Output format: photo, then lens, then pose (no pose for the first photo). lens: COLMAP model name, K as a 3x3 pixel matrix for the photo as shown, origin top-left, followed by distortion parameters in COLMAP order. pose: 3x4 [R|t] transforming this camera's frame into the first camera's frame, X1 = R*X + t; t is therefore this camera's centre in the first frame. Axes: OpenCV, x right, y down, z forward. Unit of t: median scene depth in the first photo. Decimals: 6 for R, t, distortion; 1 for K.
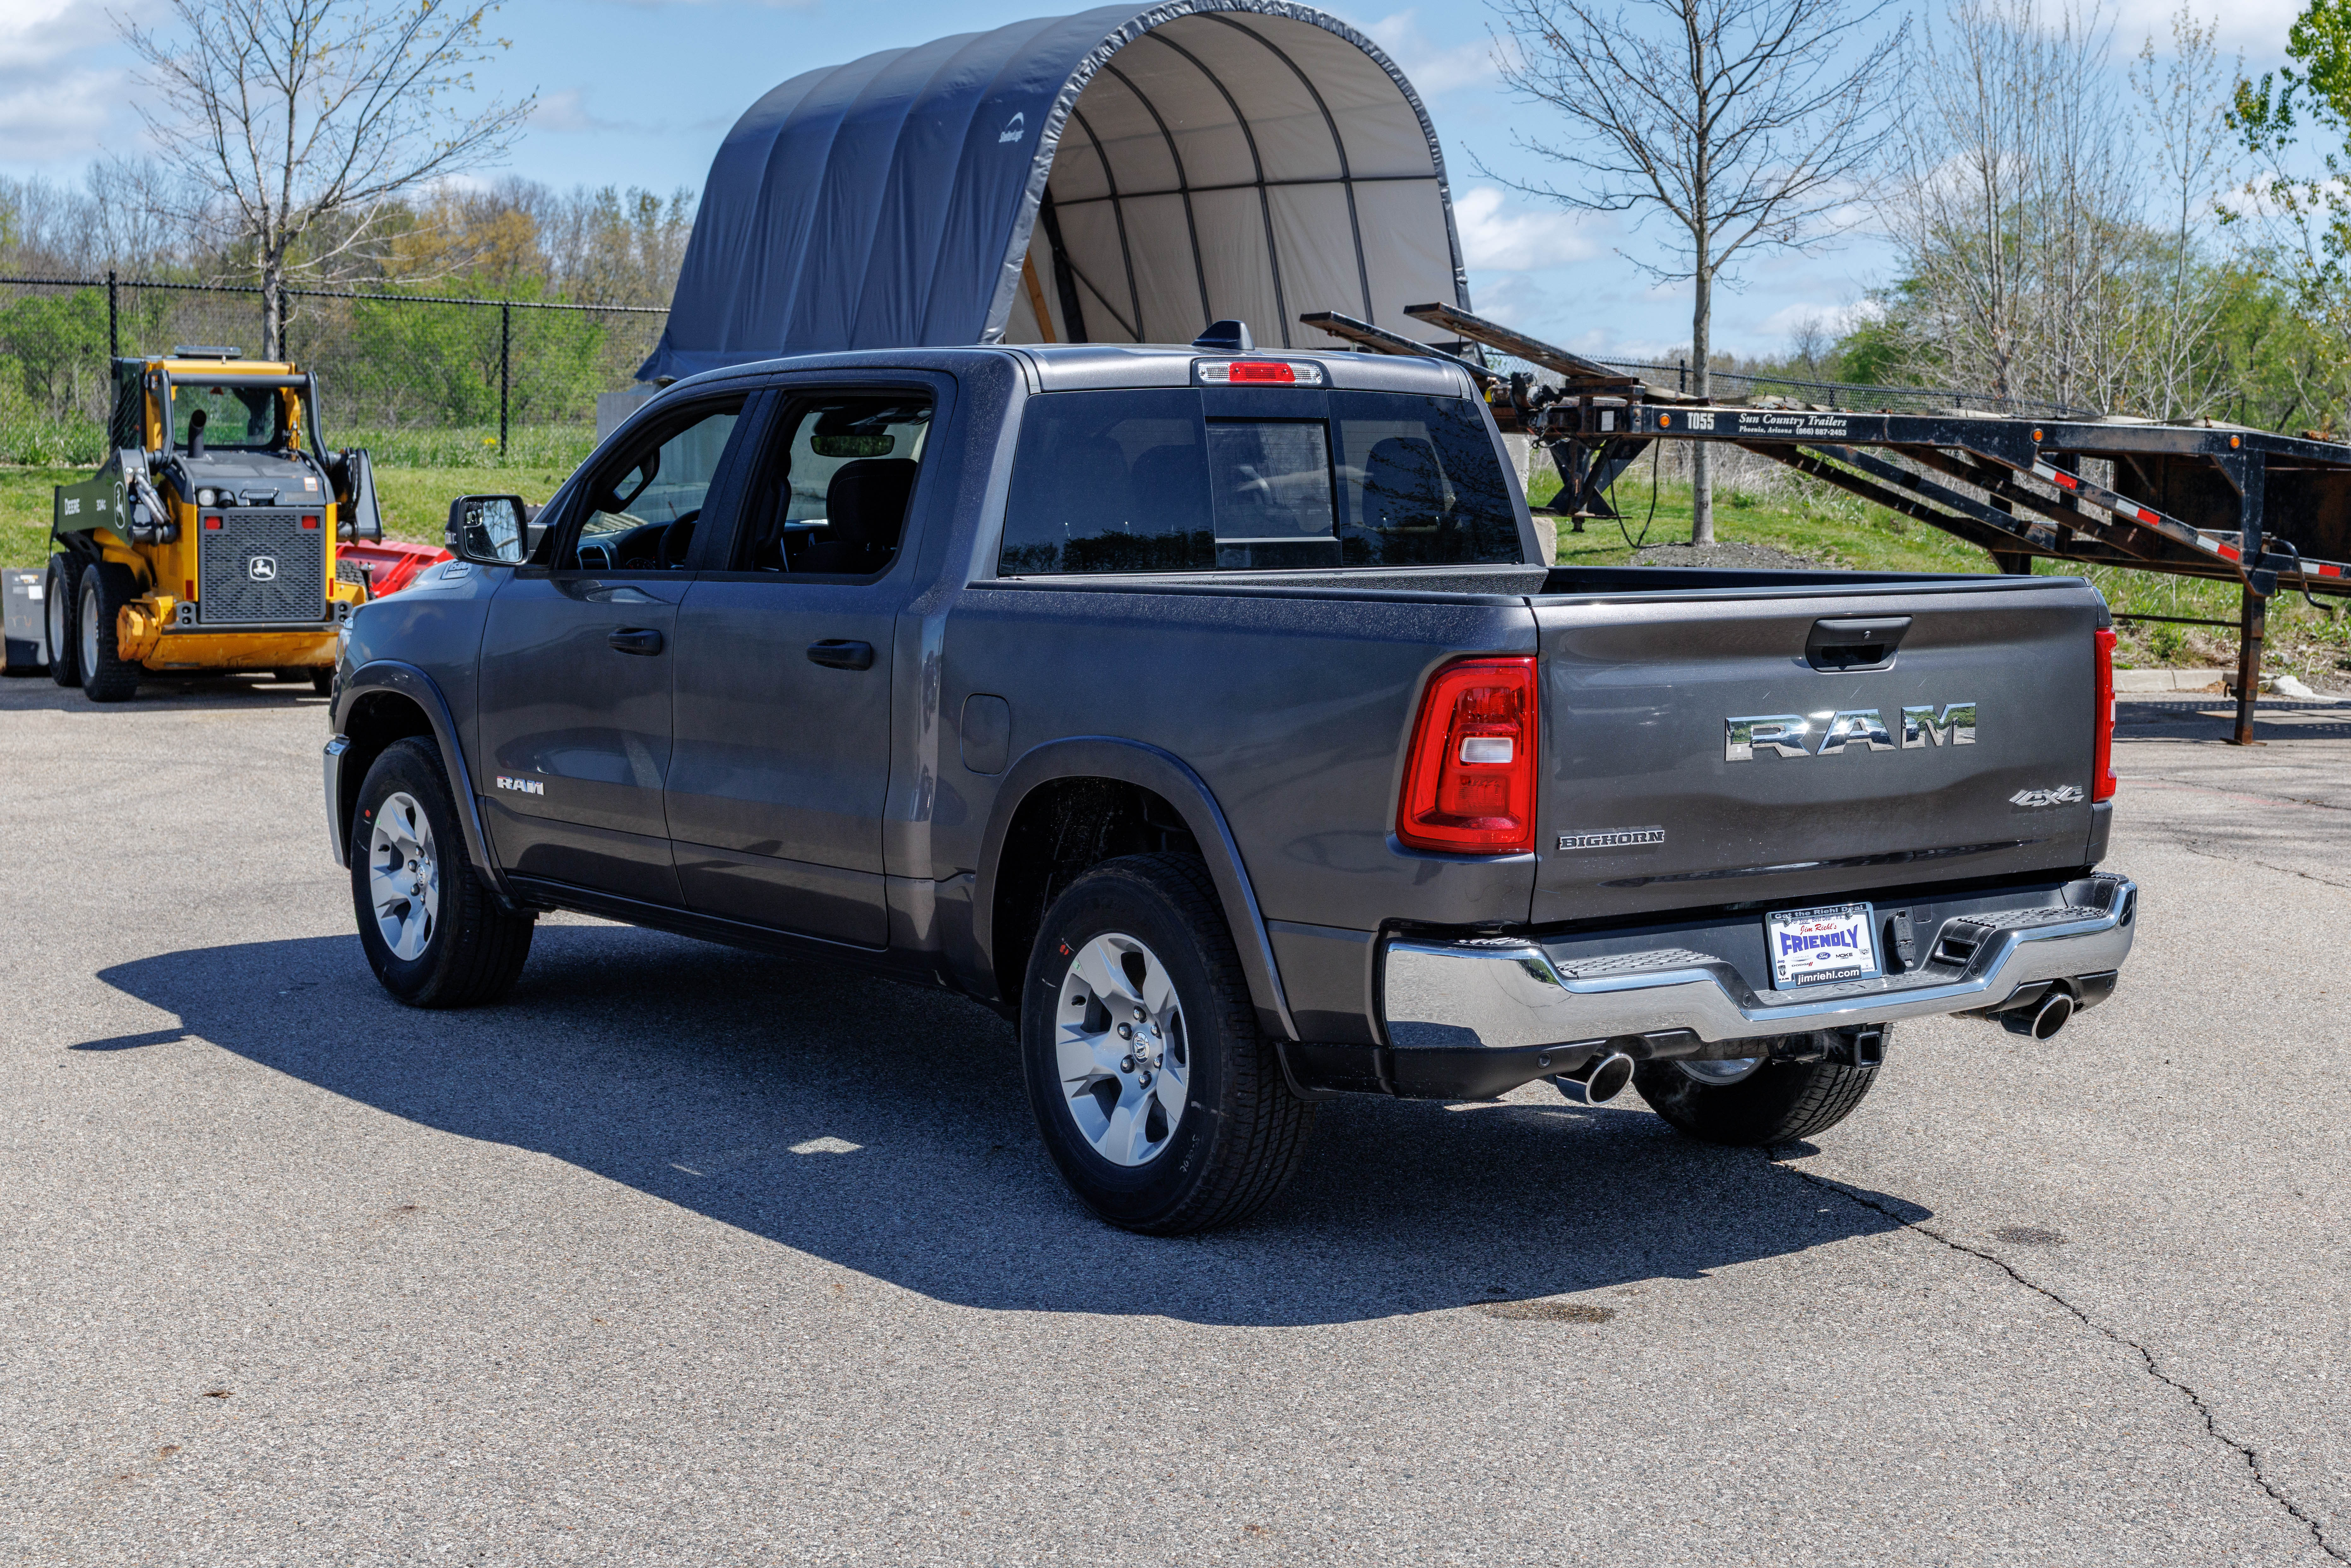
lens RADIAL K [[3483.5, 0, 1175.5], [0, 3483.5, 784.0], [0, 0, 1]] dist [-0.005363, -0.021492]
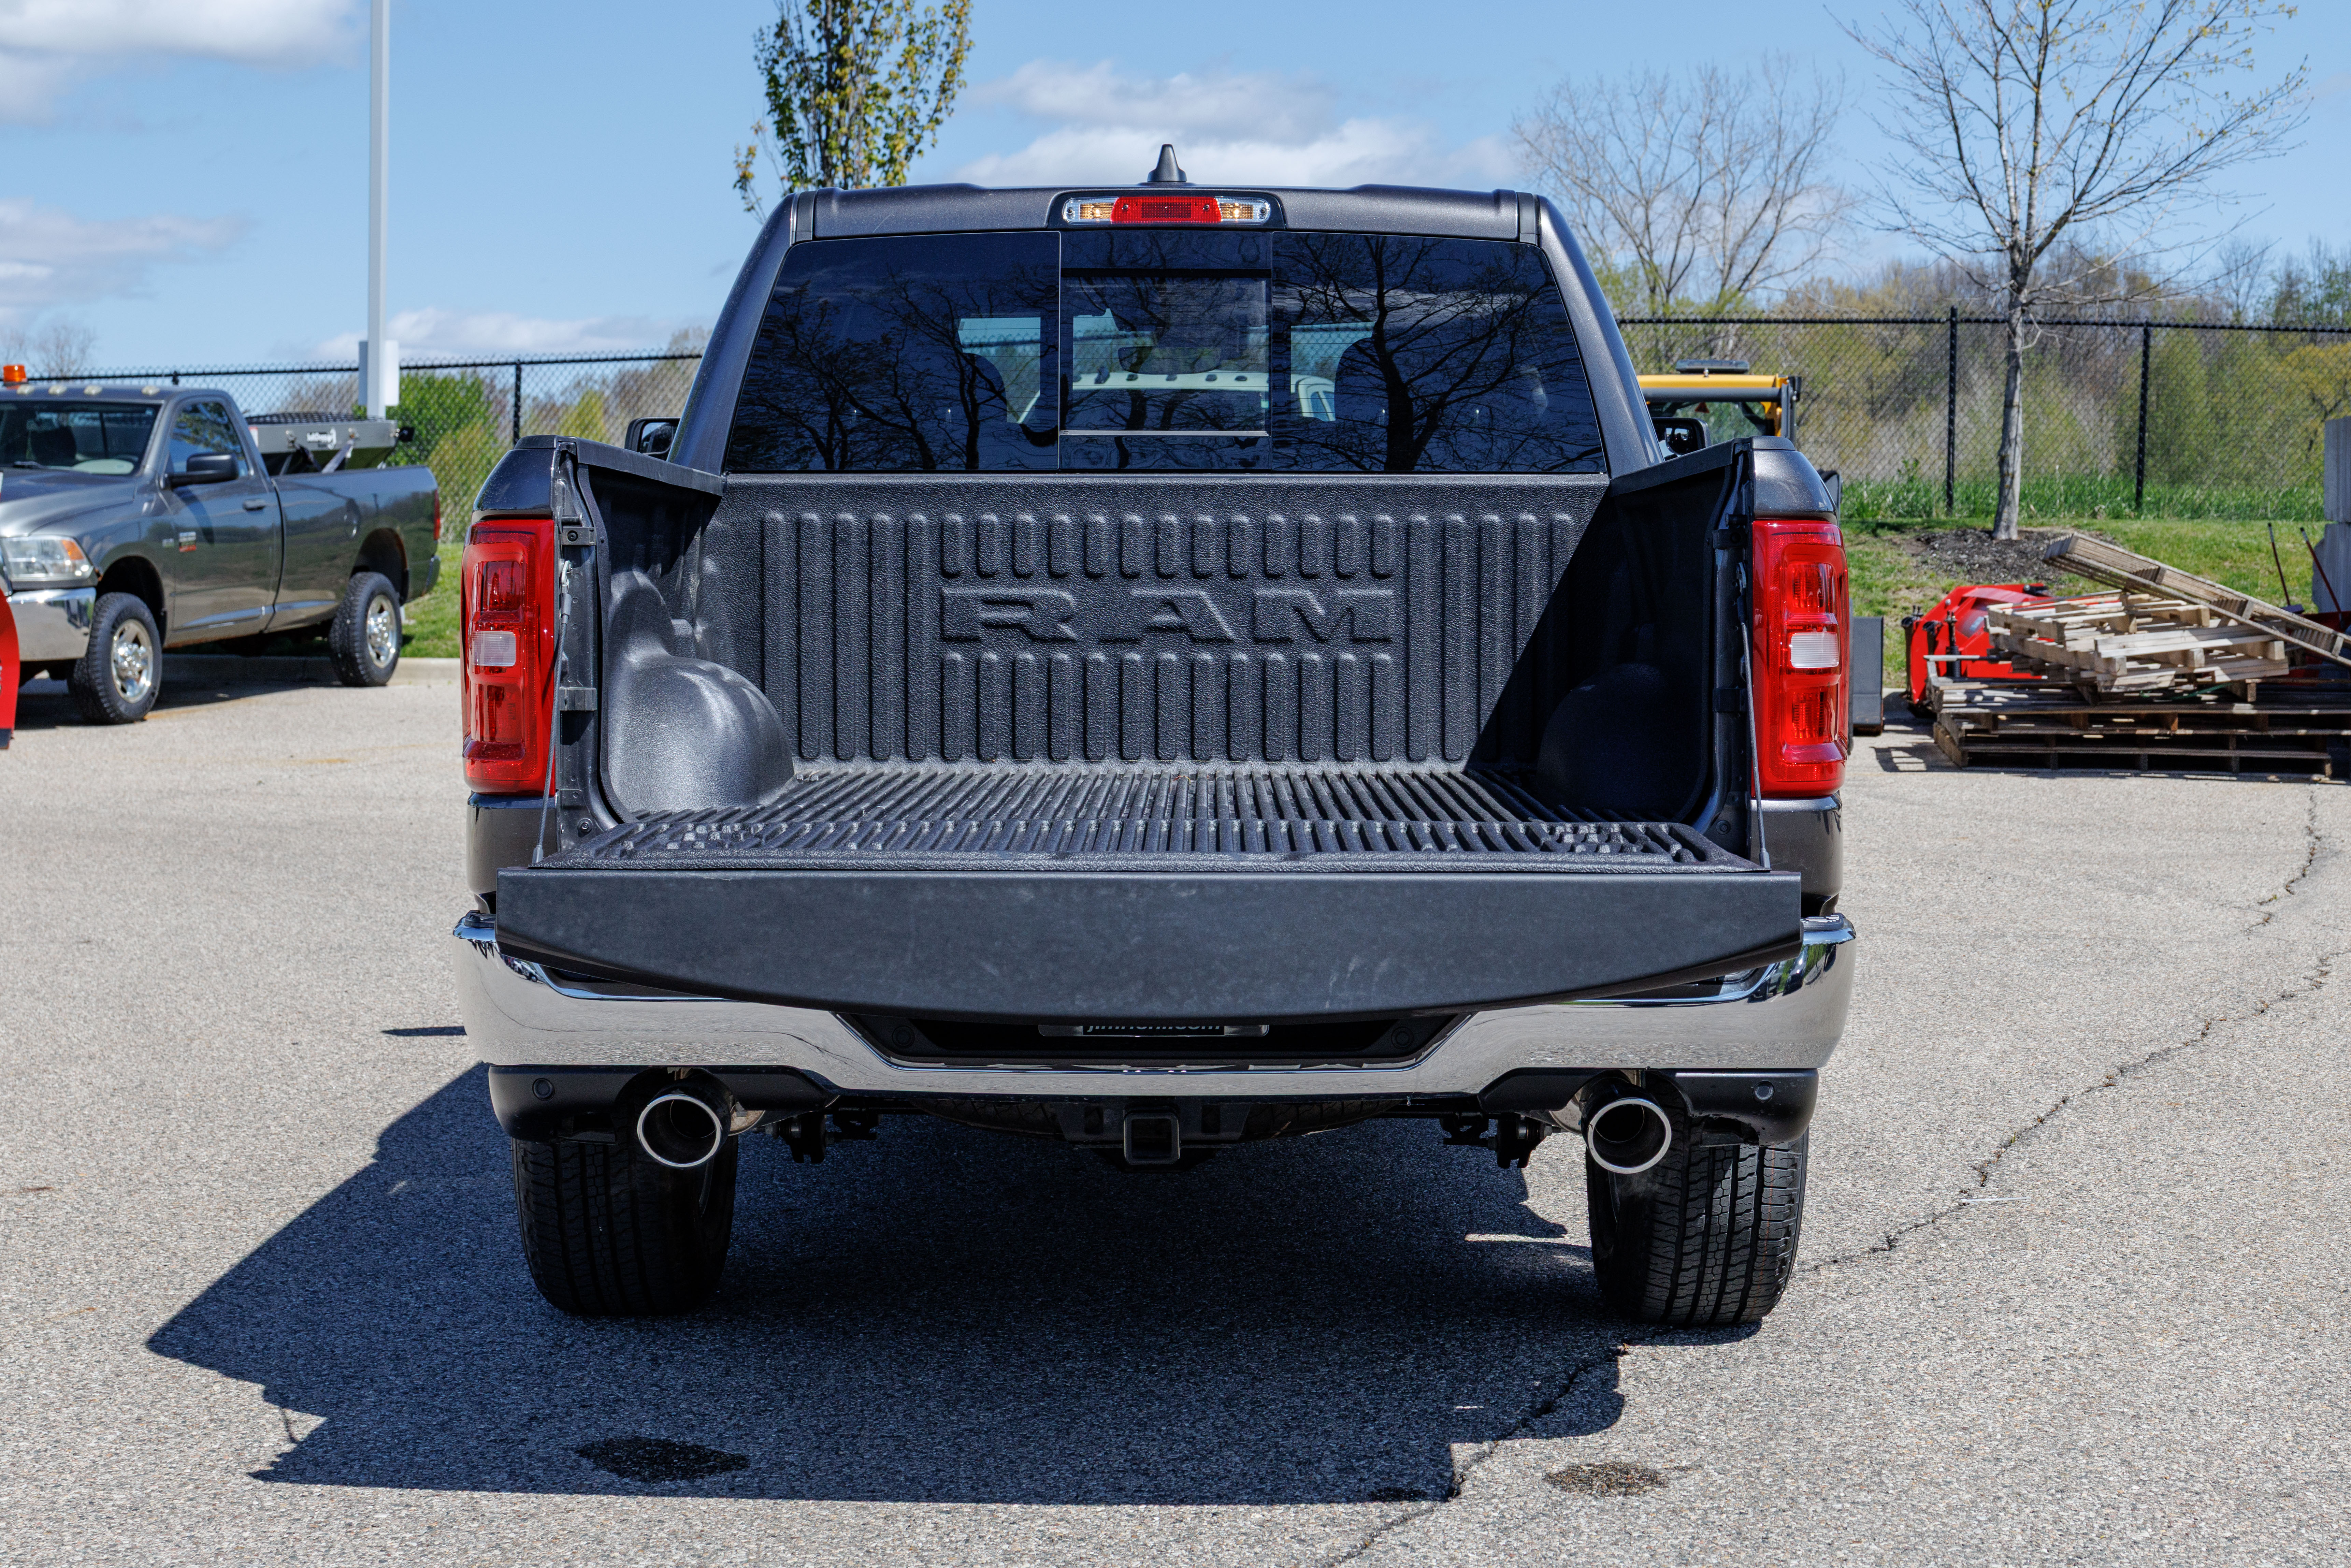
lens RADIAL K [[3902.5, 0, 1213.3], [0, 3902.5, 858.4], [0, 0, 1]] dist [-0.103933, 0.648802]
pose [[0.815002, 0.047440, -0.577513, 0.614970], [-0.057747, 0.998331, 0.000514, 0.022322], [0.576573, 0.032931, 0.816382, 0.395880]]
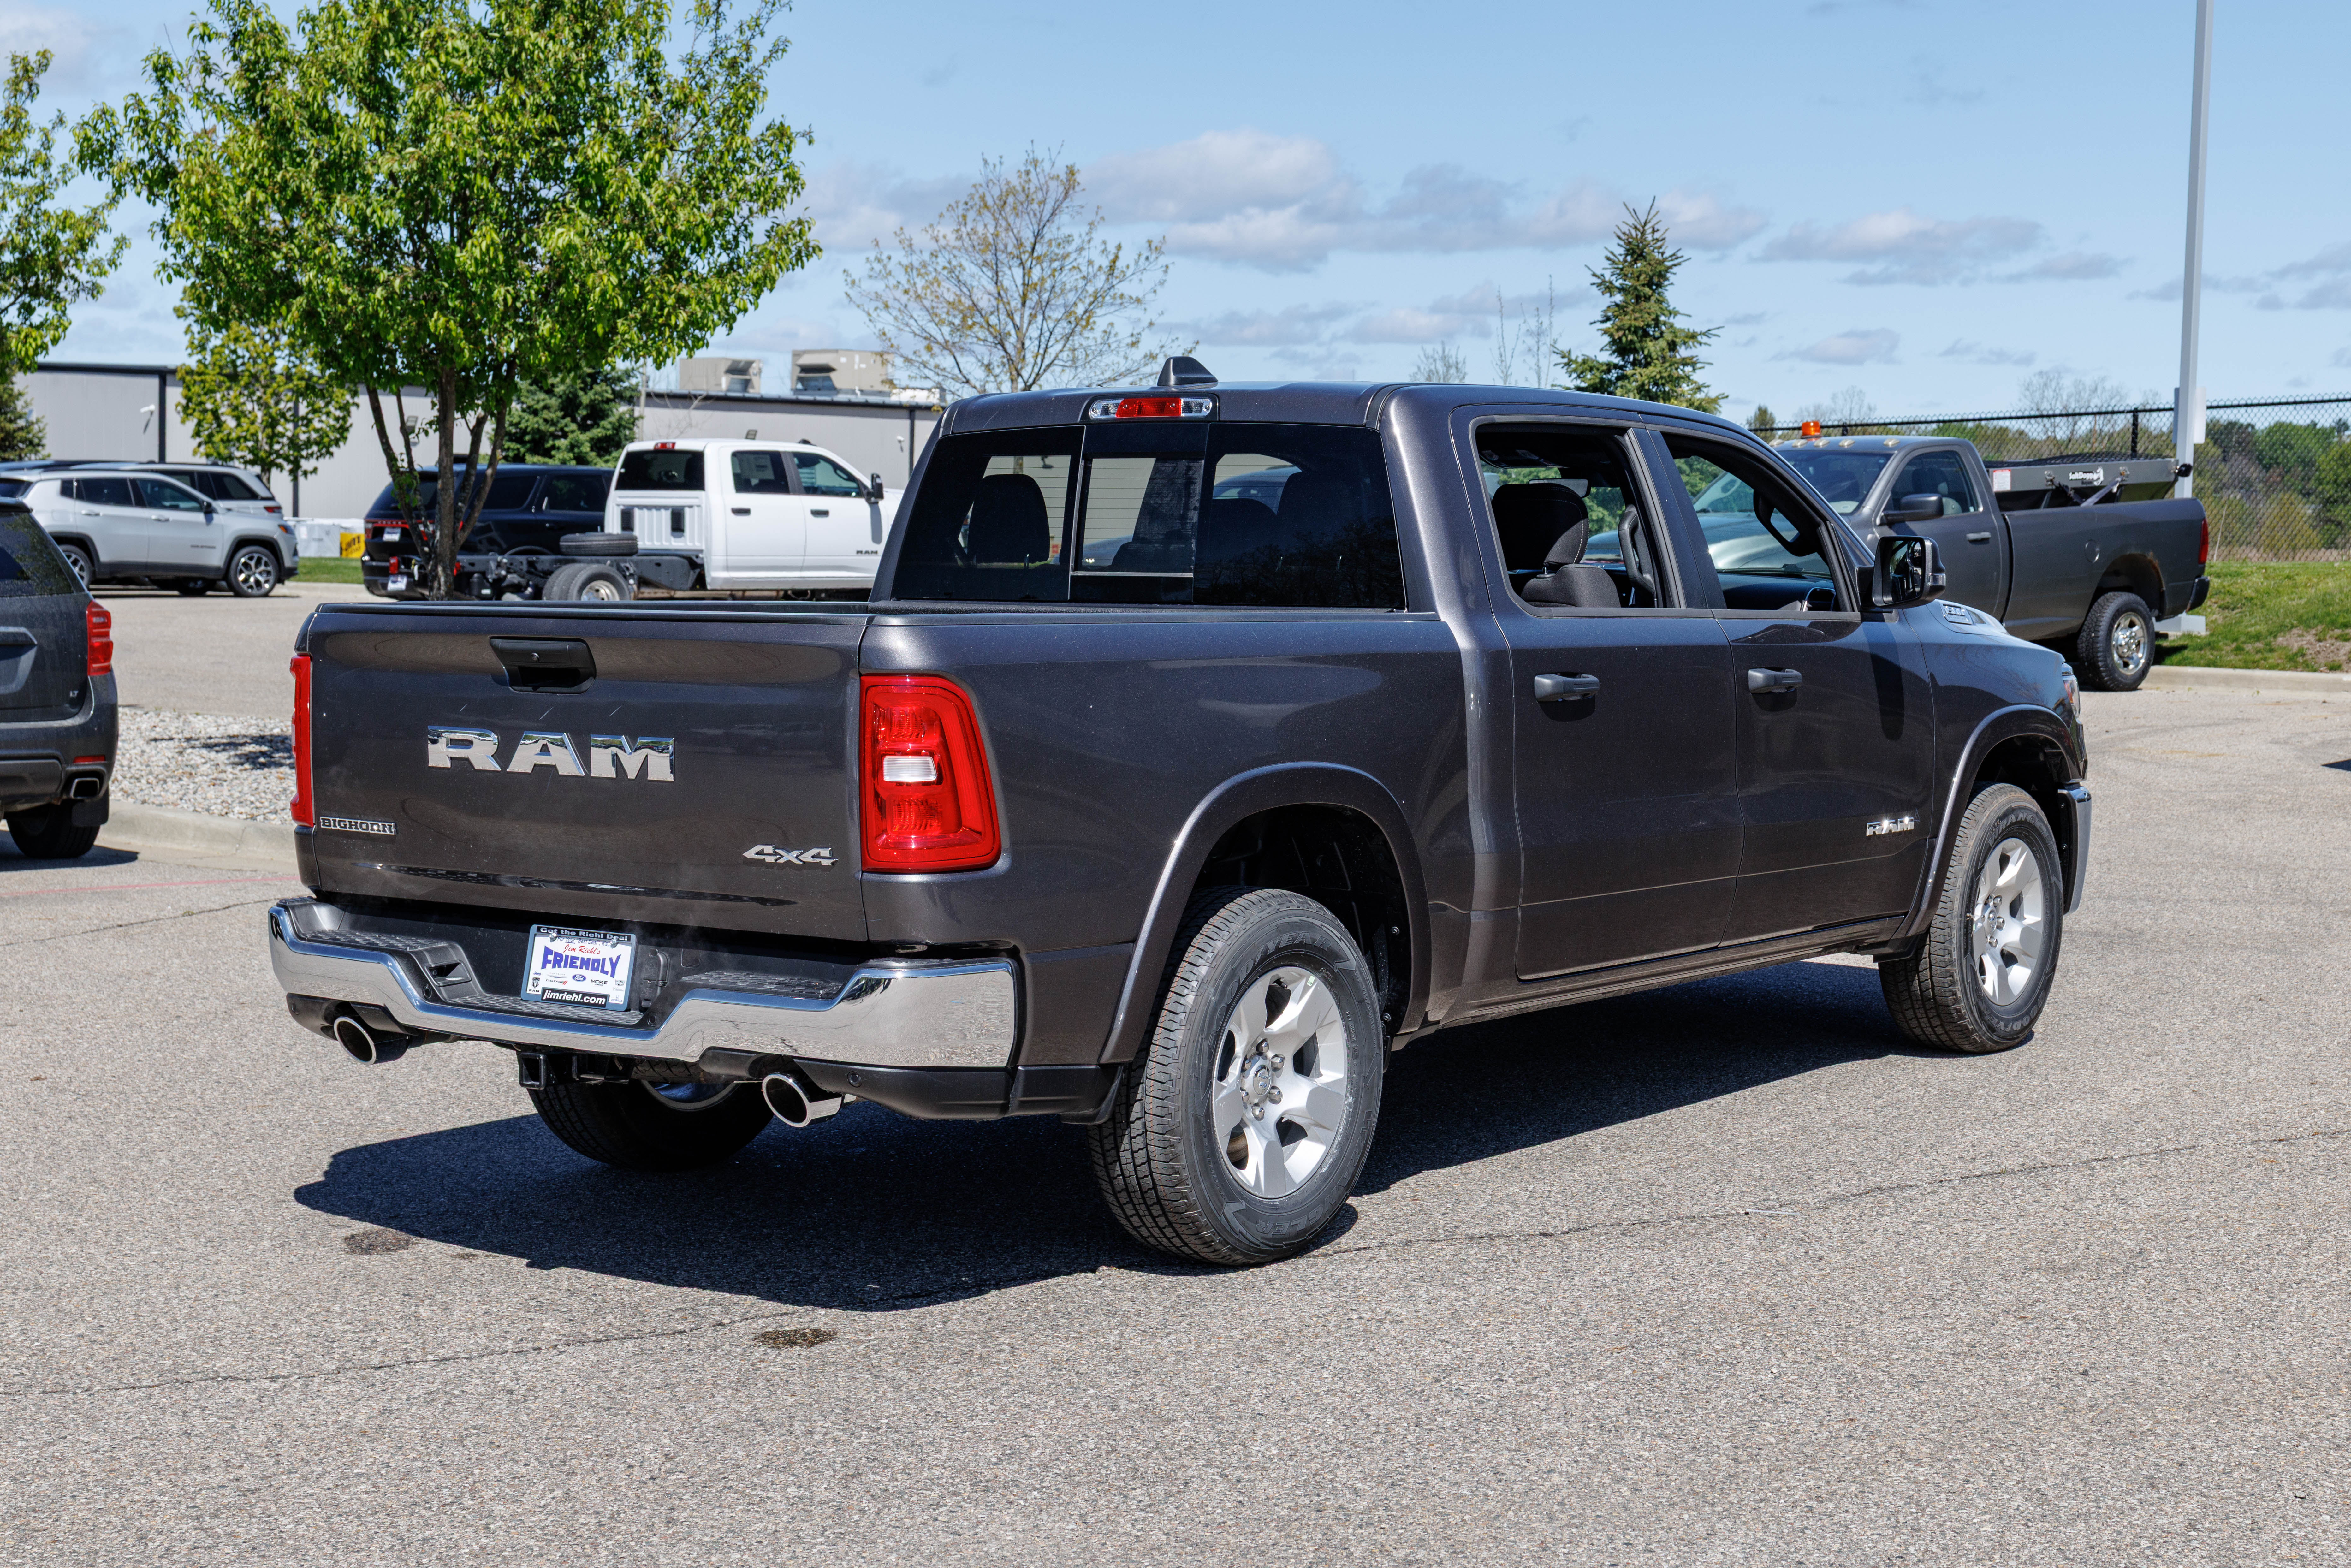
lens RADIAL K [[3483.5, 0, 1175.5], [0, 3483.5, 784.0], [0, 0, 1]] dist [-0.005363, -0.021492]
pose [[0.290383, 0.068205, -0.954477, 1.177640], [-0.091000, 0.994904, 0.043409, -0.064810], [0.952574, 0.074252, 0.295110, 0.853480]]
